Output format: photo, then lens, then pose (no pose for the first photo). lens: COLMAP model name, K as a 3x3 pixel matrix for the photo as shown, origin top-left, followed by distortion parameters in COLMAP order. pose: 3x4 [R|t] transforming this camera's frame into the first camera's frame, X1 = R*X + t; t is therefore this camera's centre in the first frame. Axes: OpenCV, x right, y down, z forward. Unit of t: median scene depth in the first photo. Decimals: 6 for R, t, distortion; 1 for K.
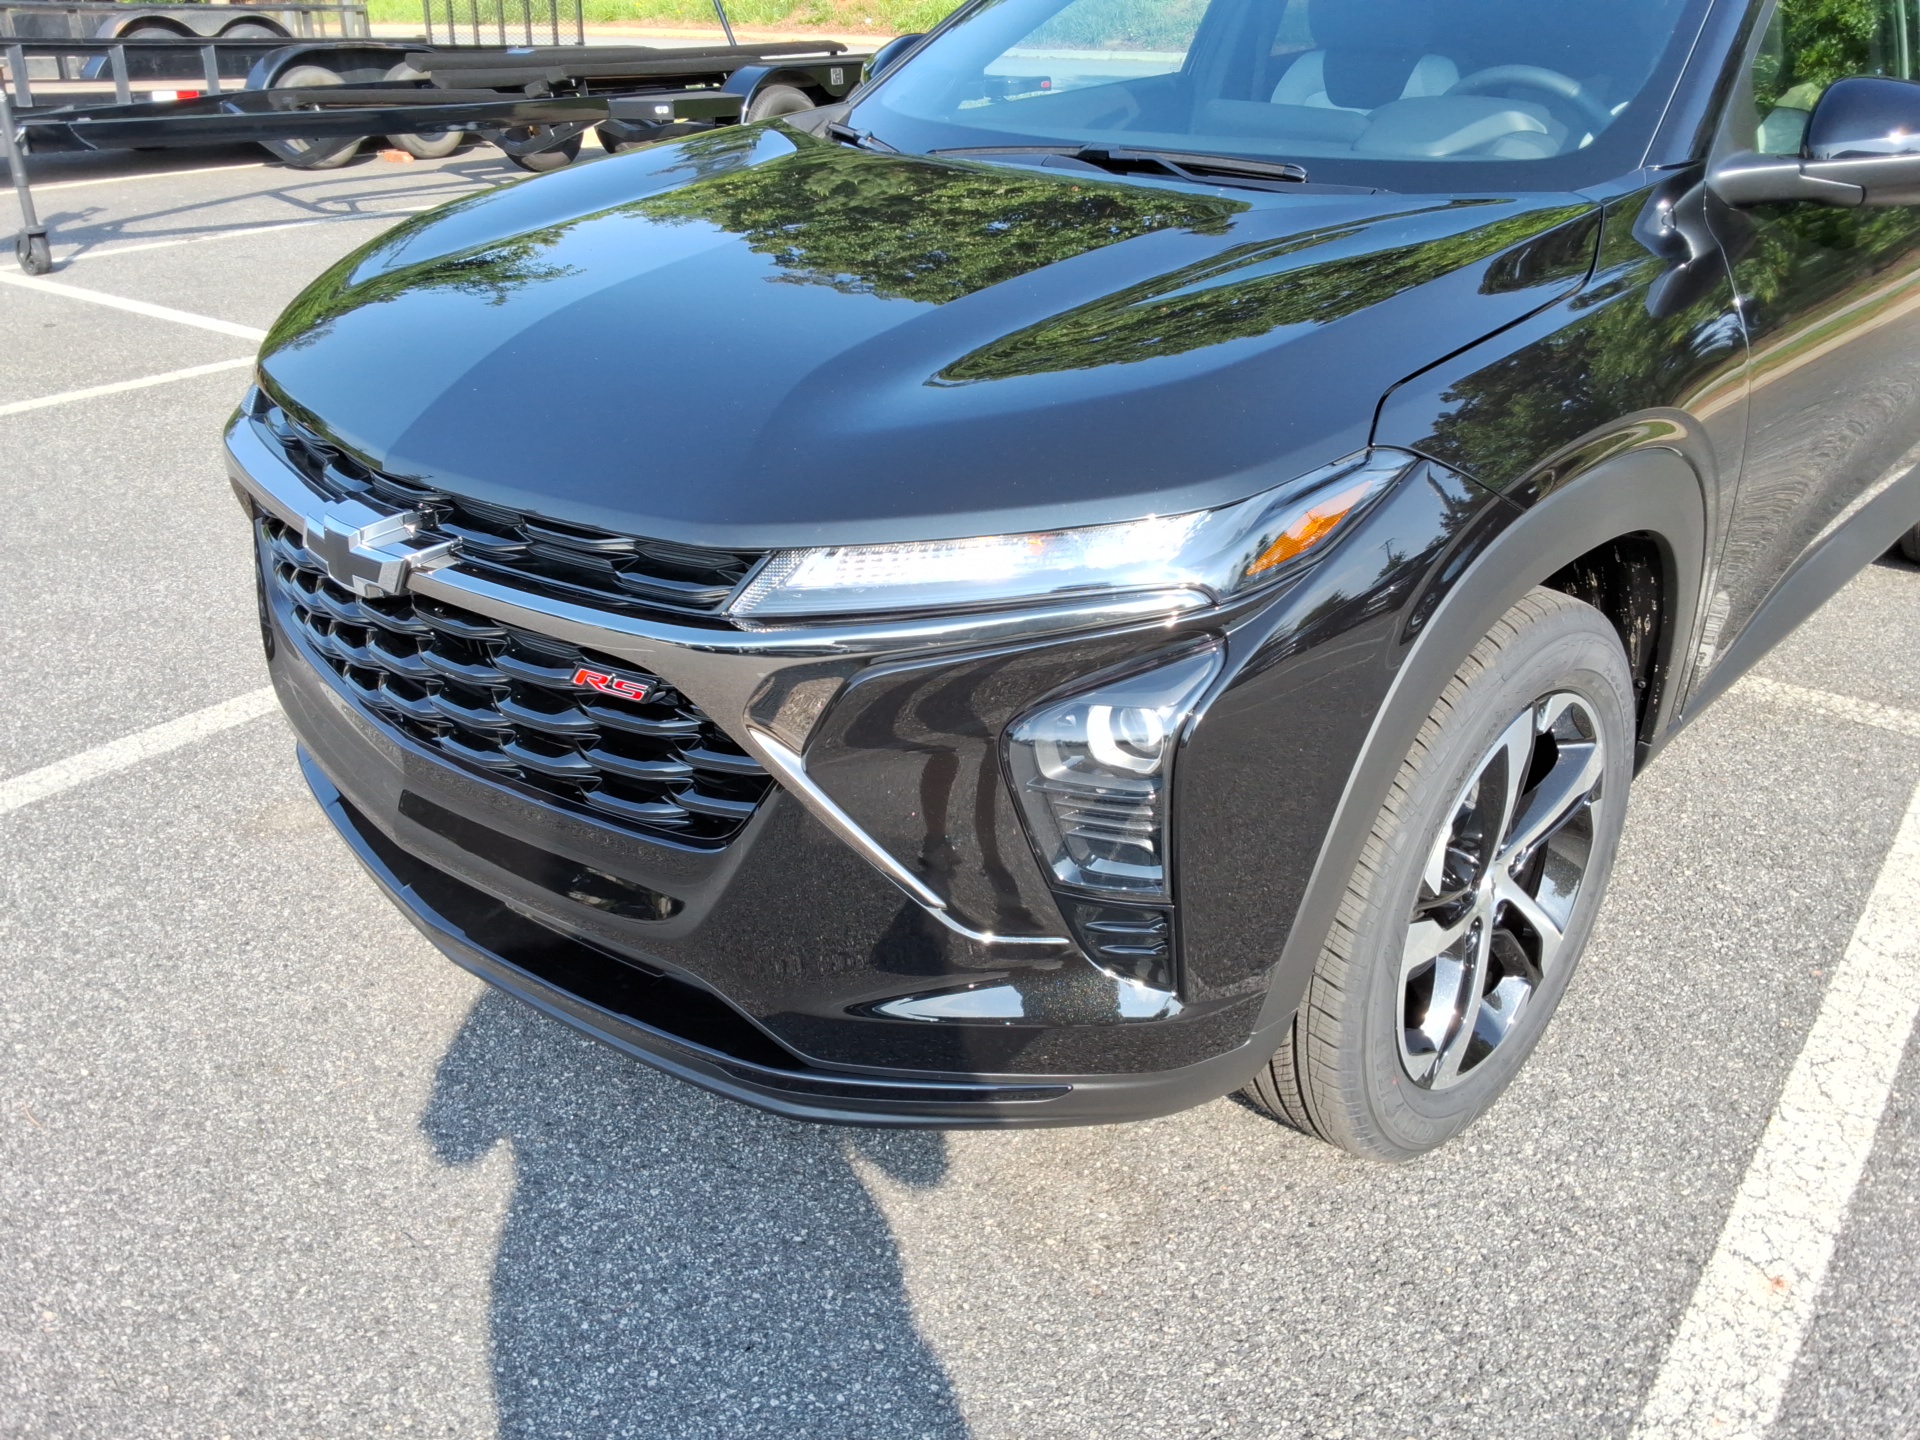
lens RADIAL K [[1560.5, 0, 972.6], [0, 1560.5, 723.4], [0, 0, 1]] dist [0.089557, -0.140970]
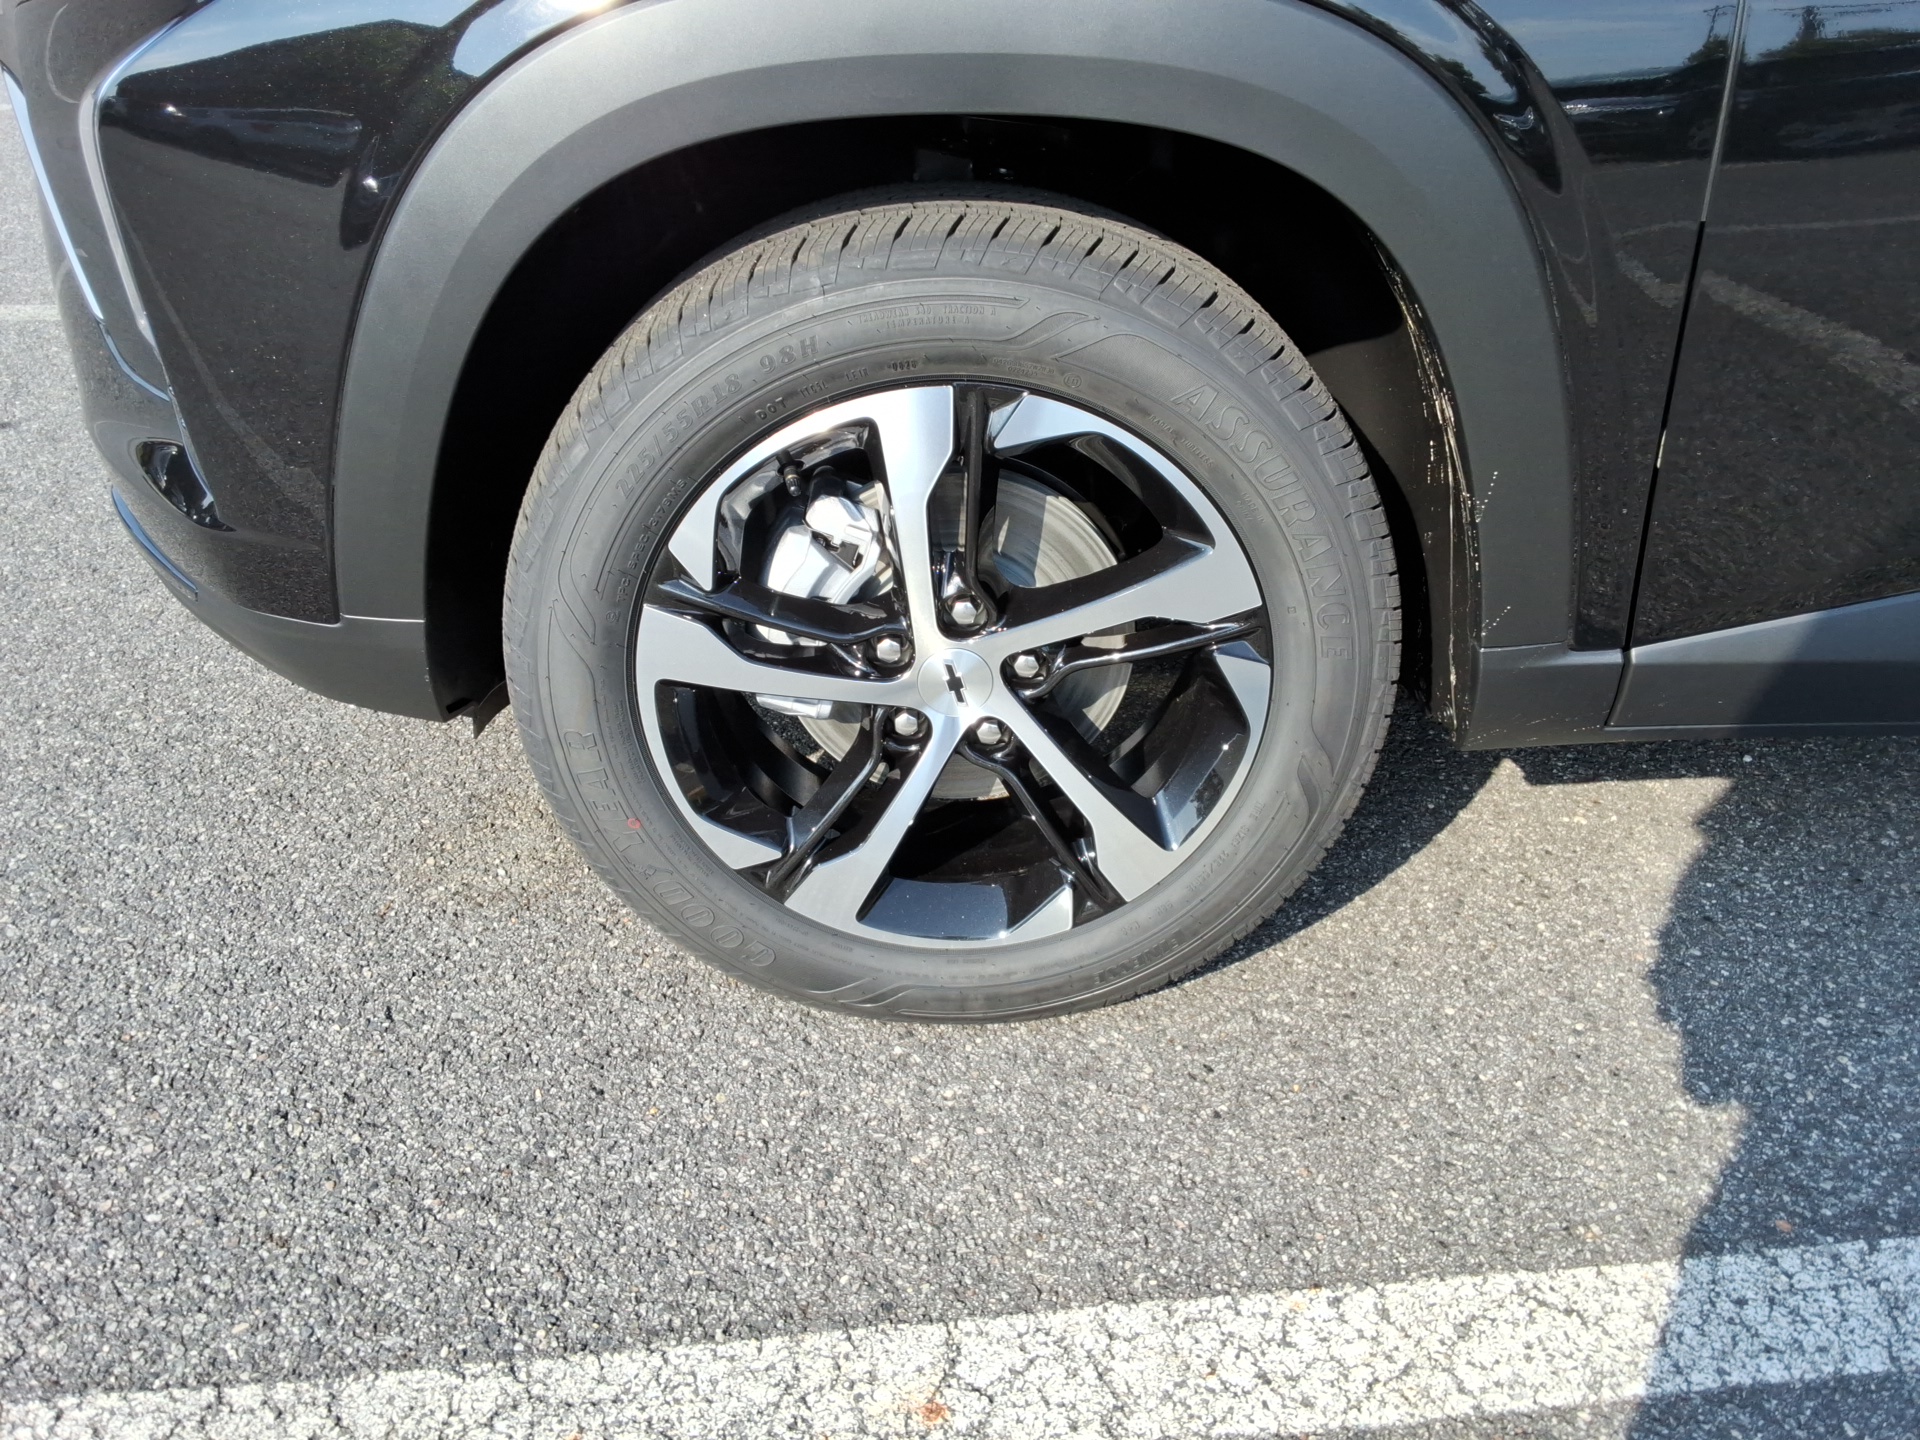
lens RADIAL K [[1536.7, 0, 972.0], [0, 1536.7, 703.1], [0, 0, 1]] dist [0.166061, -0.282342]
pose [[0.716950, 0.365736, -0.593481, 0.726912], [-0.342395, 0.926309, 0.157216, 0.005495], [0.607247, 0.090489, 0.789343, 0.484042]]
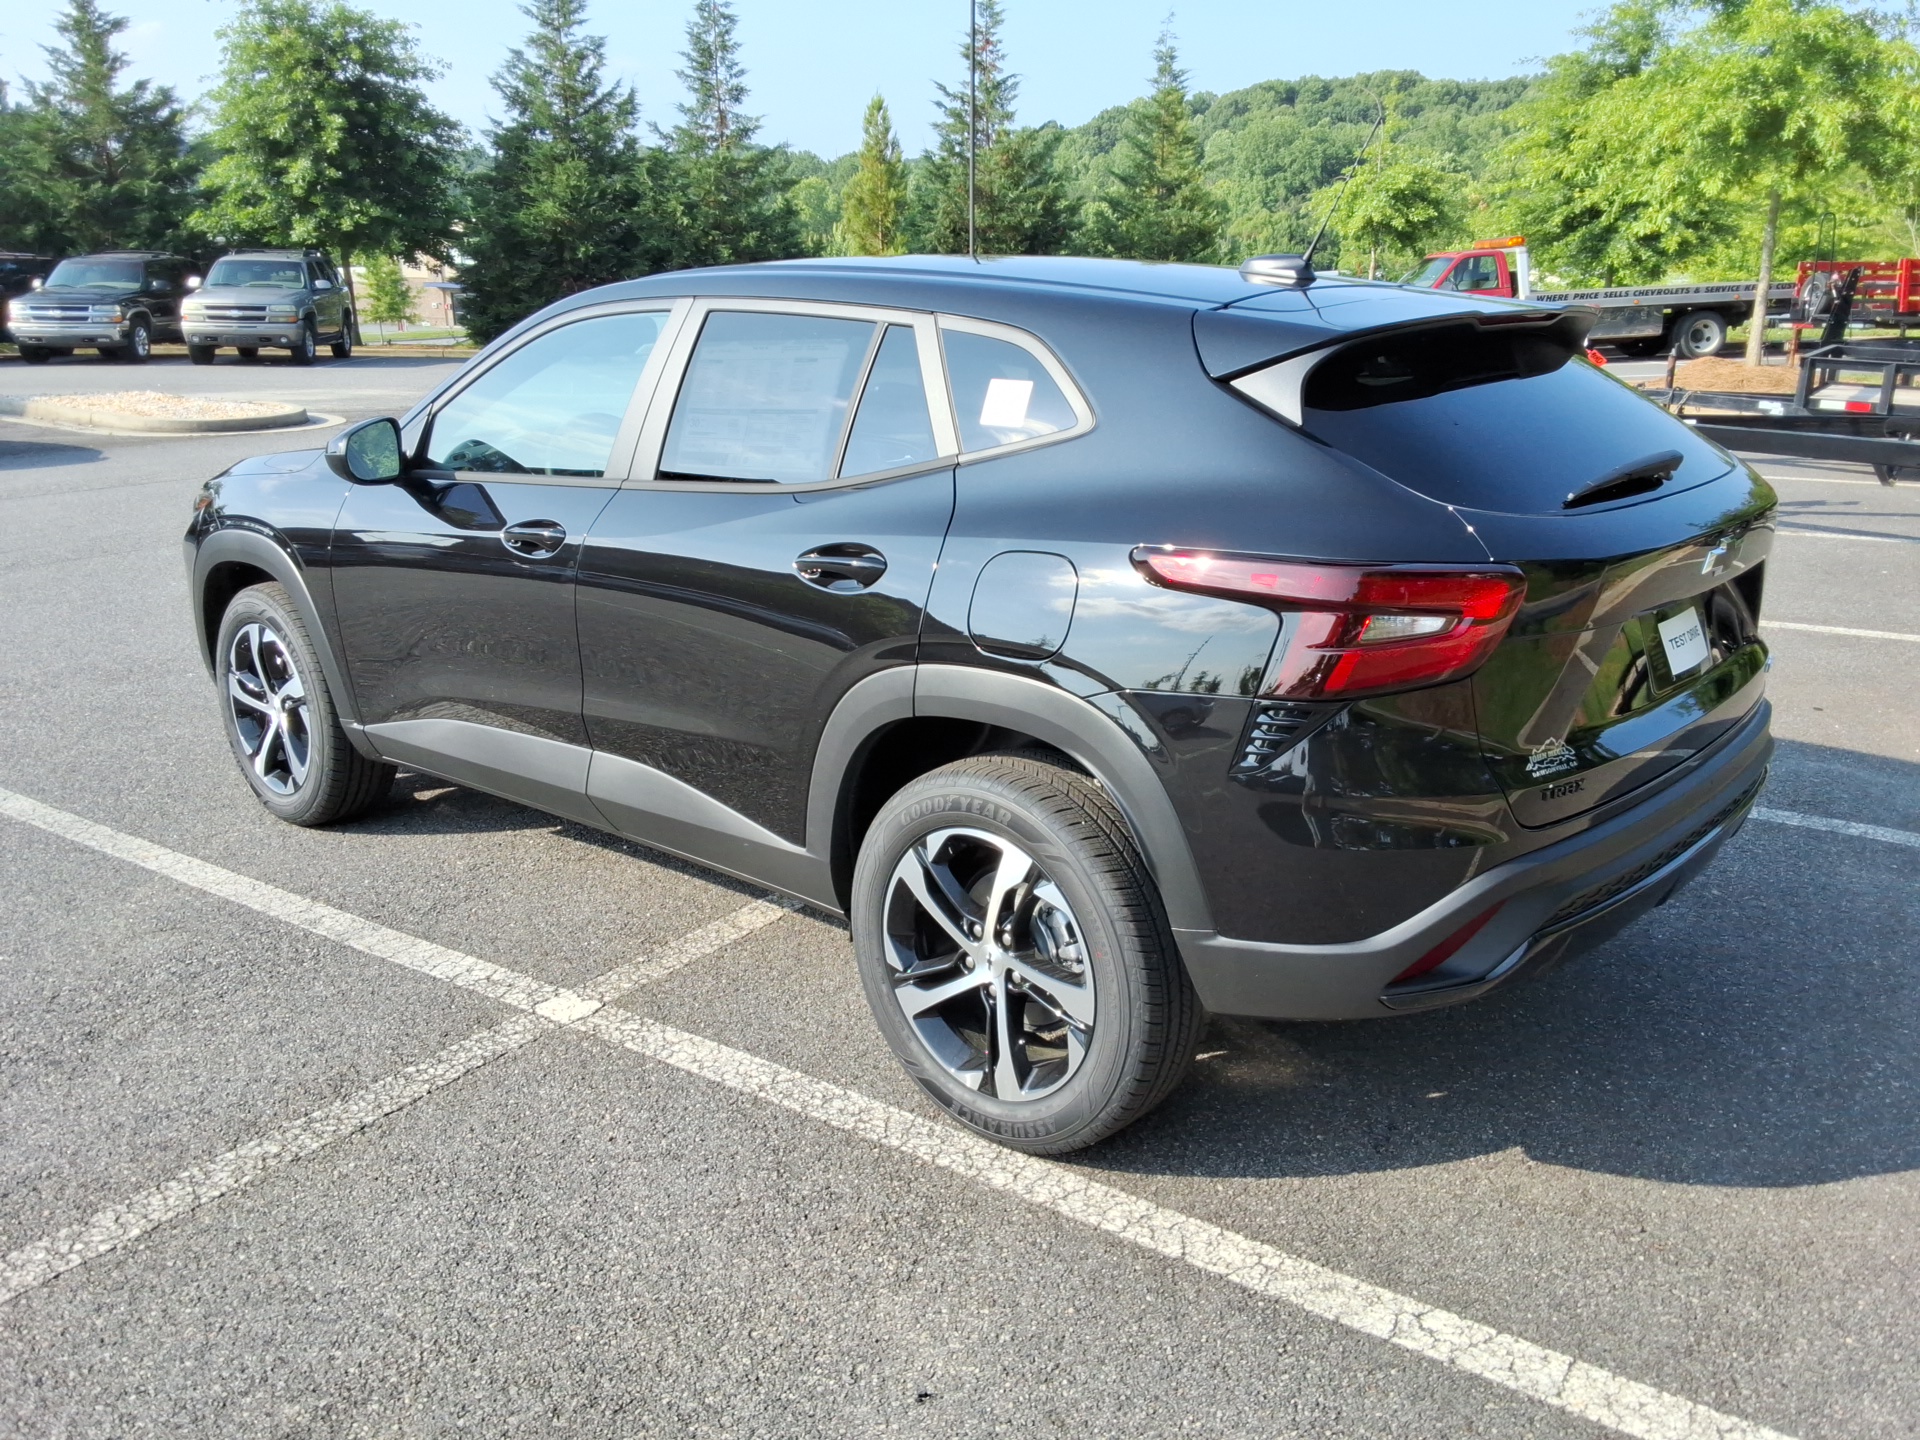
lens RADIAL K [[1556.2, 0, 969.2], [0, 1556.2, 712.2], [0, 0, 1]] dist [0.059424, -0.093155]
pose [[0.062673, 0.277999, -0.958535, 2.732241], [-0.428010, 0.875108, 0.225819, -0.905914], [0.901599, 0.396109, 0.173832, 1.549152]]
